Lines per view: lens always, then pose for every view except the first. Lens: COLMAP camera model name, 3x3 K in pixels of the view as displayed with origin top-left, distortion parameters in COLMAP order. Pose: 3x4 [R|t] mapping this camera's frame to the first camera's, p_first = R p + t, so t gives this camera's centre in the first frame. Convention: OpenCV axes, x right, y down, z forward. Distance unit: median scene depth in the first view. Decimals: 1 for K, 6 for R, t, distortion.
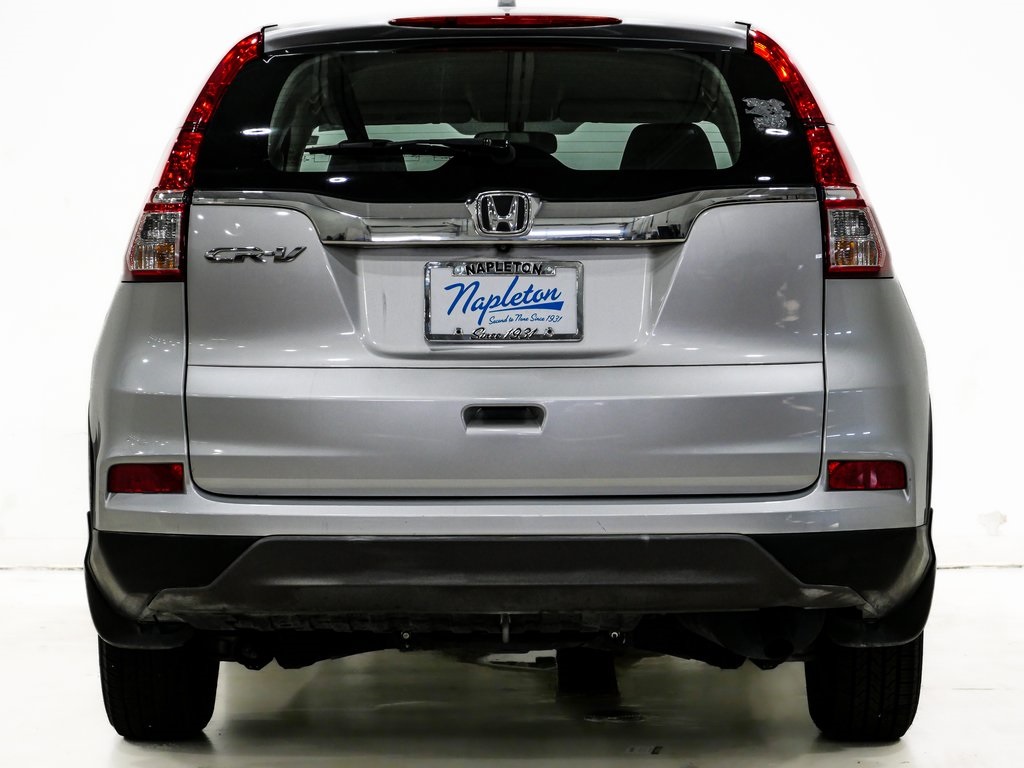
lens RADIAL K [[3056.9, 0, 515.6], [0, 3056.9, 383.3], [0, 0, 1]] dist [-0.098484, 0.000000]
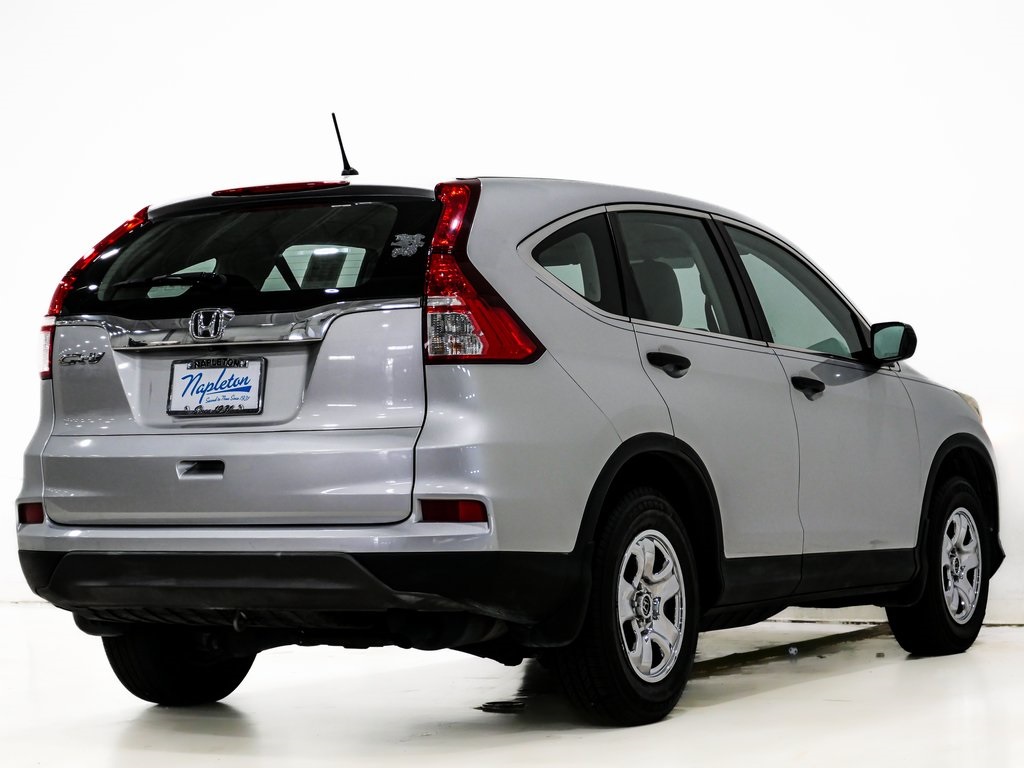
lens RADIAL K [[2523.3, 0, 509.2], [0, 2523.3, 381.3], [0, 0, 1]] dist [0.052147, 0.000000]
pose [[0.875043, -0.024354, -0.483433, 0.678557], [-0.001103, 0.998631, -0.052305, 0.031610], [0.484044, 0.046302, 0.873818, 0.046130]]
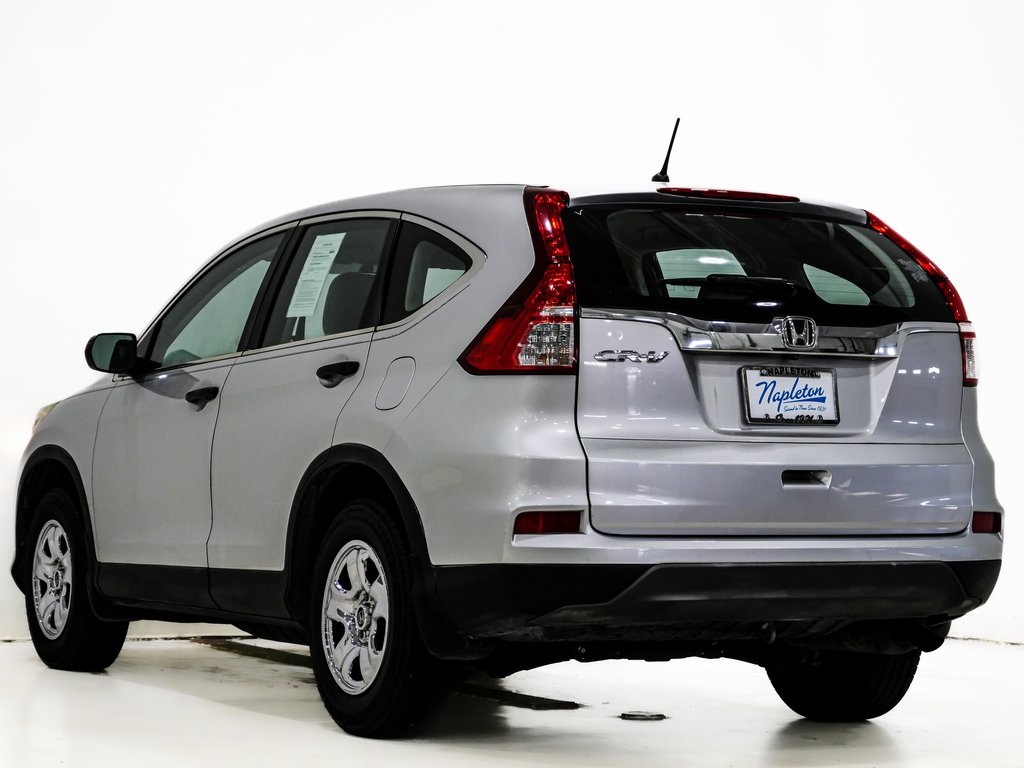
lens RADIAL K [[2639.4, 0, 508.3], [0, 2639.4, 386.9], [0, 0, 1]] dist [0.010842, 0.000000]
pose [[0.882386, 0.026945, 0.469755, -0.684040], [-0.000561, 0.998419, -0.056214, 0.037116], [-0.470526, 0.049339, 0.881005, -0.001406]]
